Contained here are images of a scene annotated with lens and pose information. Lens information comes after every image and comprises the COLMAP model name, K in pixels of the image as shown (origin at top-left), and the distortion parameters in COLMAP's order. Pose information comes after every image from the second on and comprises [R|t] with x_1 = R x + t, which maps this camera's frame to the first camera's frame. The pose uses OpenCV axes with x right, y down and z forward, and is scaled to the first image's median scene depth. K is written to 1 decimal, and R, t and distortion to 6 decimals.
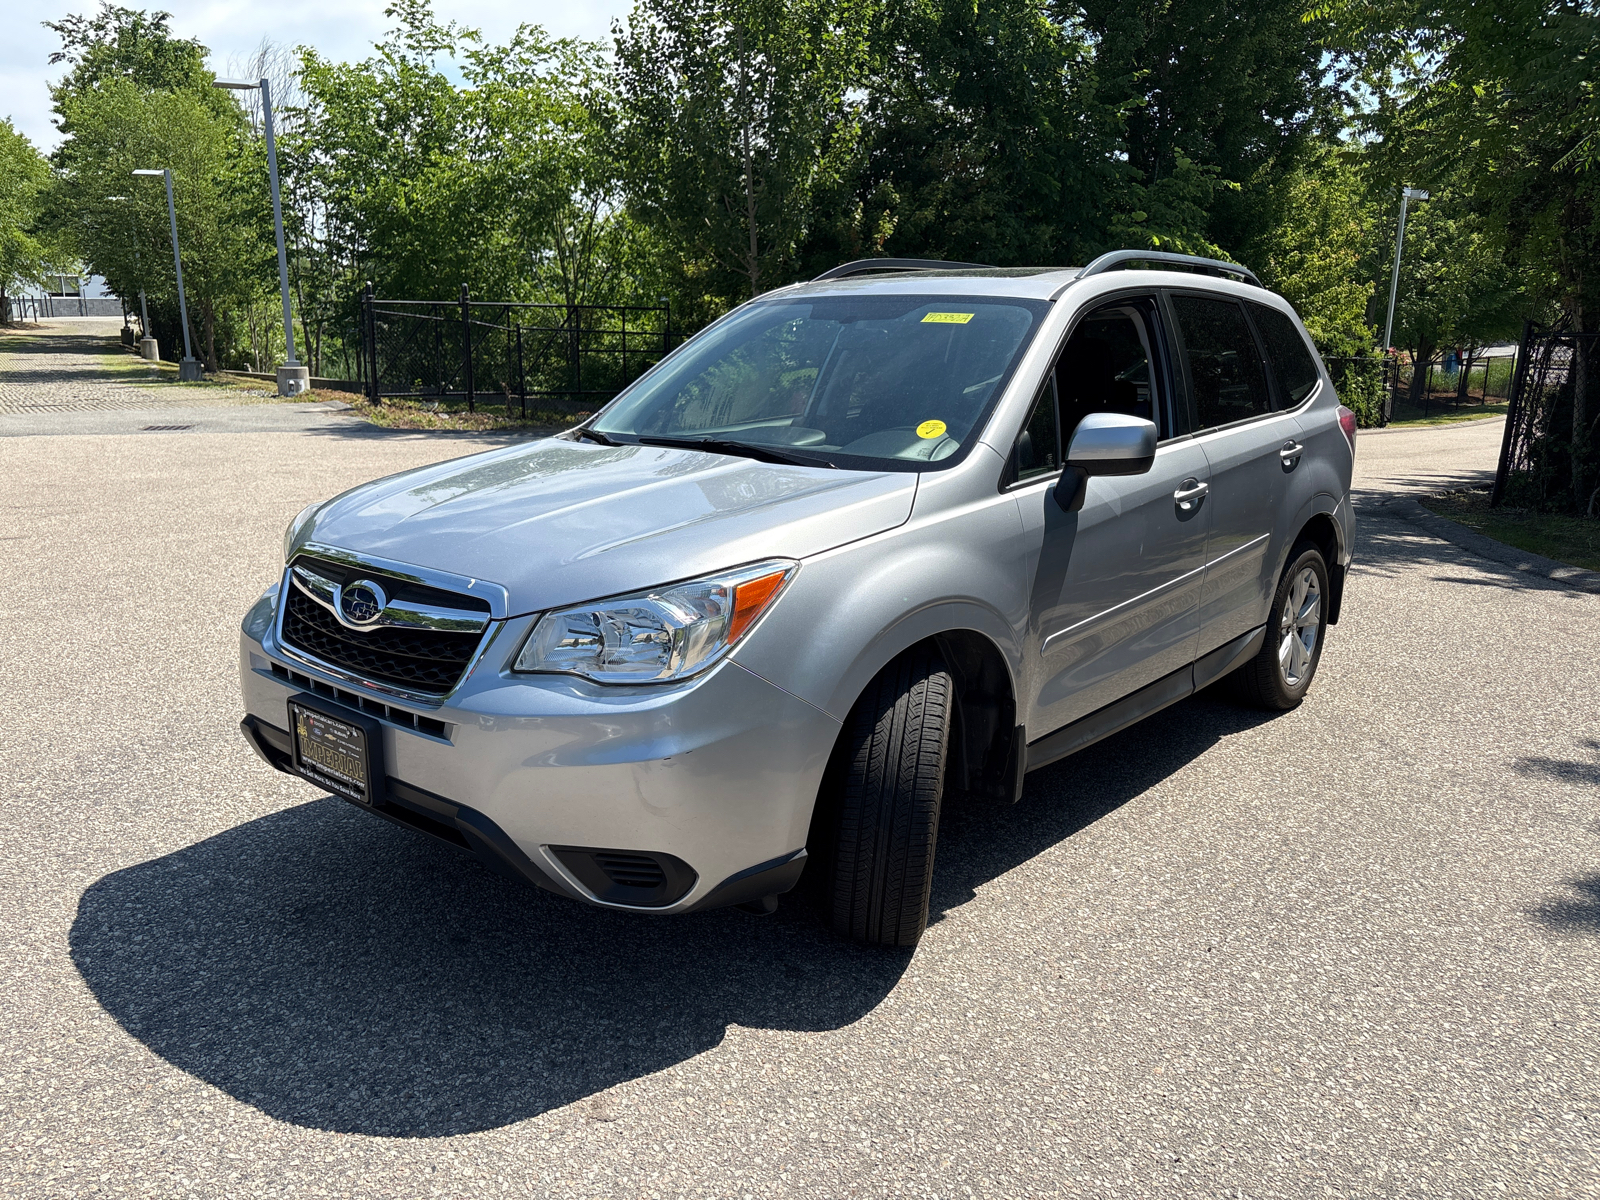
lens RADIAL K [[1225.5, 0, 798.8], [0, 1225.5, 584.0], [0, 0, 1]] dist [0.078523, -0.088965]
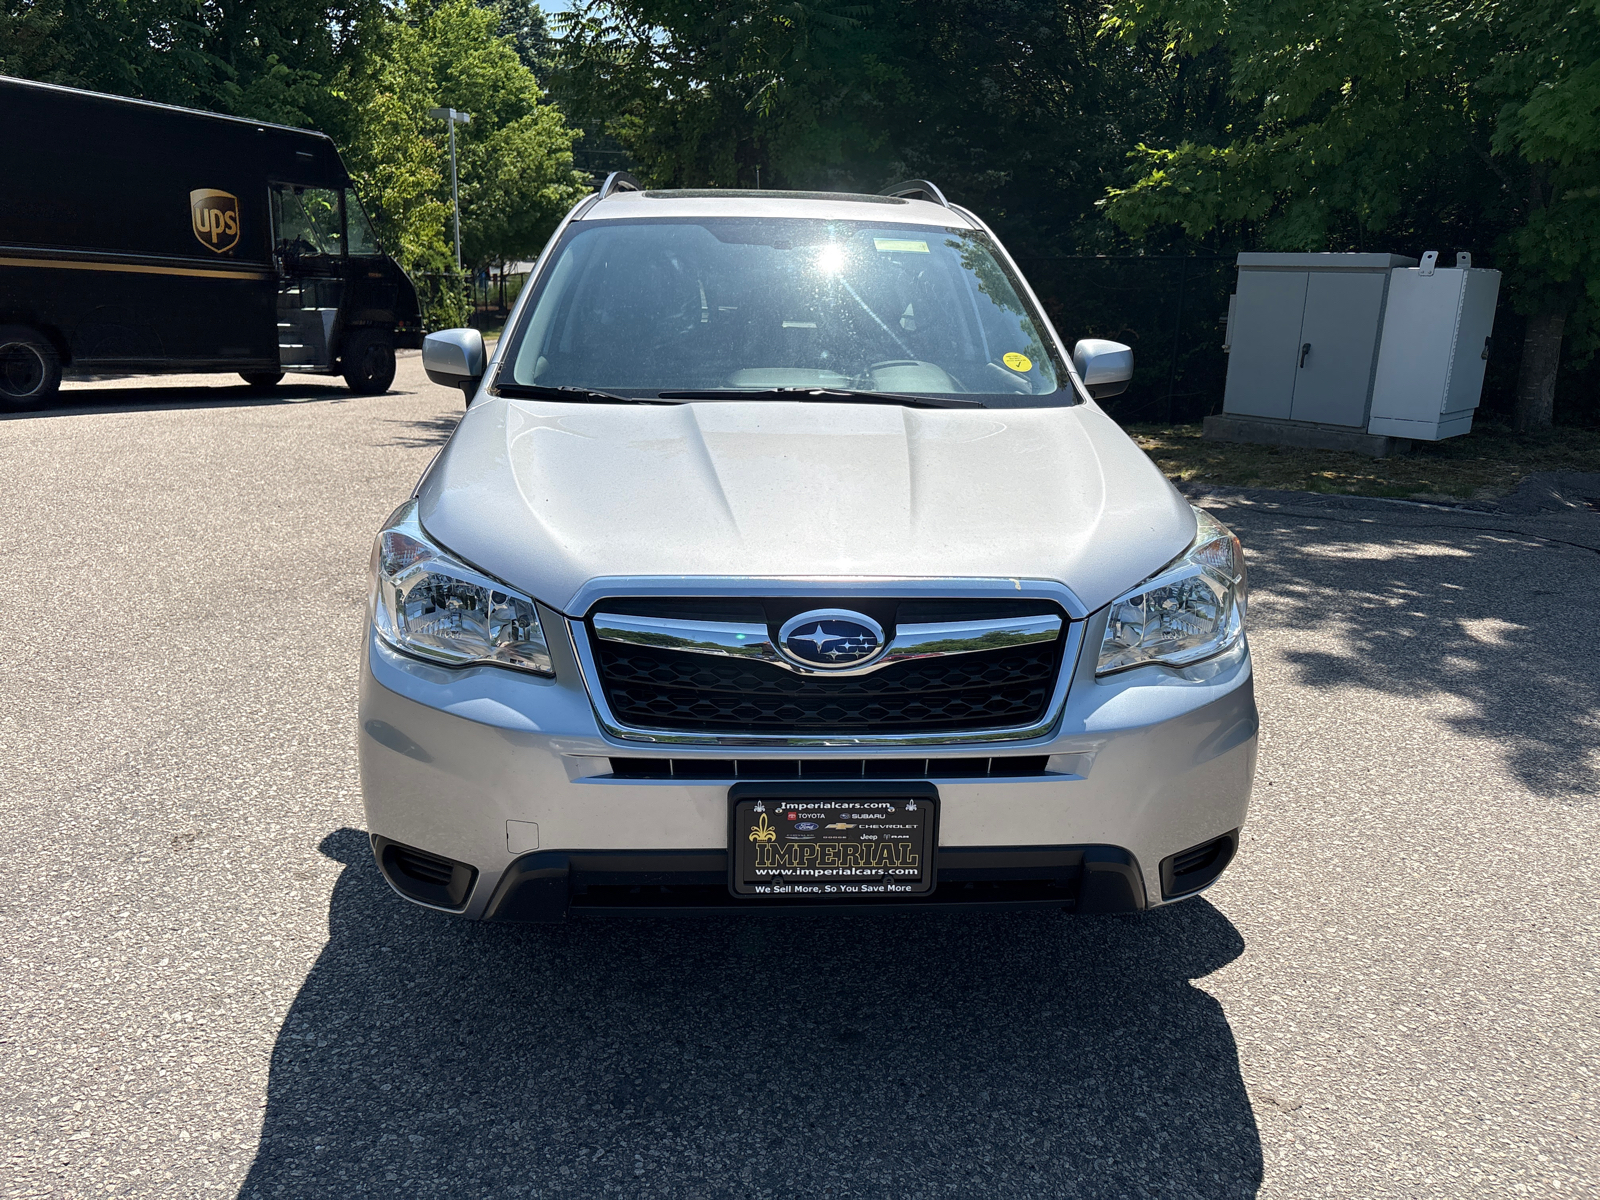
lens RADIAL K [[1225.5, 0, 798.8], [0, 1225.5, 584.0], [0, 0, 1]] dist [0.078523, -0.088965]
pose [[0.707601, -0.174942, 0.684614, -0.877828], [0.128709, 0.984570, 0.118561, -0.107891], [-0.694791, 0.004222, 0.719199, 0.499499]]
